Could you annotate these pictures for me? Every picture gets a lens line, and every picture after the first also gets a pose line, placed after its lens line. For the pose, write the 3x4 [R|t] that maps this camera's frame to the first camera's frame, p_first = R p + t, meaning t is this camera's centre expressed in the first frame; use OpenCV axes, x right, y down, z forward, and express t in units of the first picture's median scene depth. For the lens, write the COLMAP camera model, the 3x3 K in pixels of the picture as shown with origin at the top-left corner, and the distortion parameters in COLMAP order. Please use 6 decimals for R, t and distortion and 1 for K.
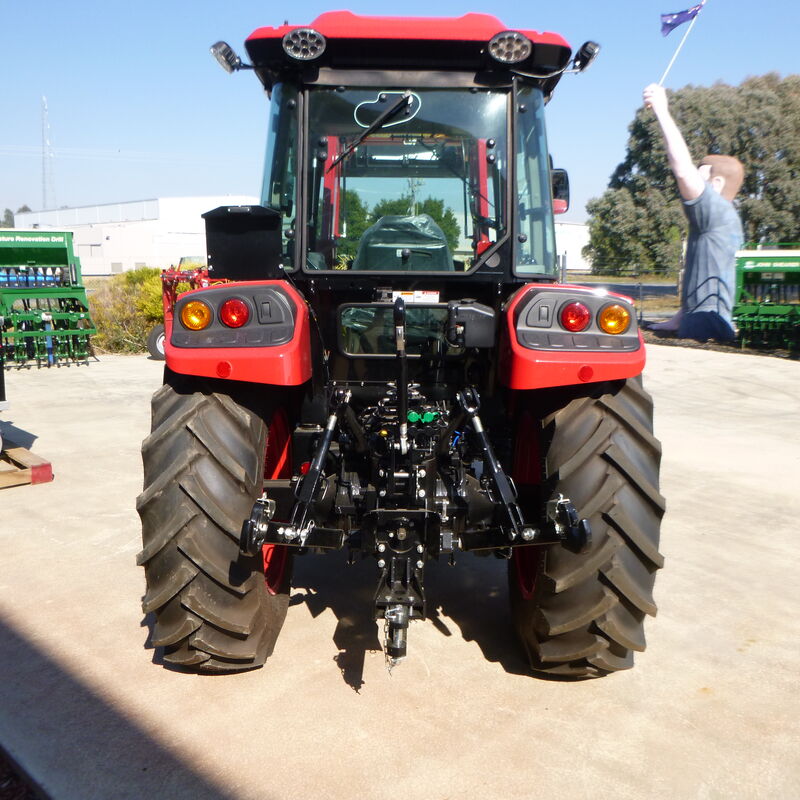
lens RADIAL K [[766.3, 0, 397.1], [0, 766.3, 399.1], [0, 0, 1]] dist [-0.065804, 0.000000]
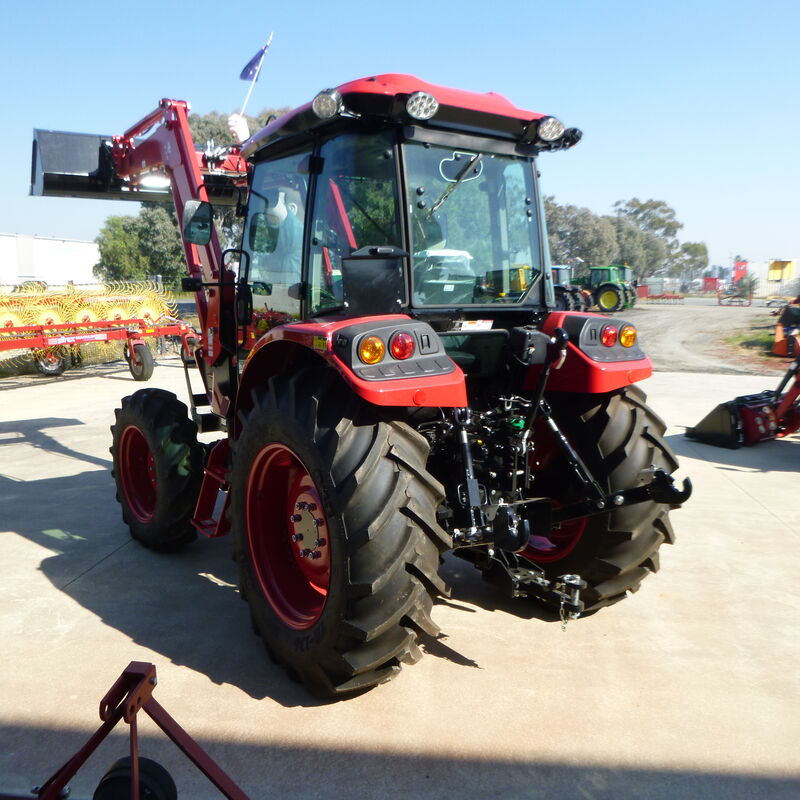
lens RADIAL K [[766.3, 0, 397.1], [0, 766.3, 405.2], [0, 0, 1]] dist [-0.065804, 0.000000]
pose [[0.804176, -0.099721, 0.585966, -0.779807], [0.107858, 0.993942, 0.021126, -0.048428], [-0.584523, 0.046212, 0.810060, 0.114451]]
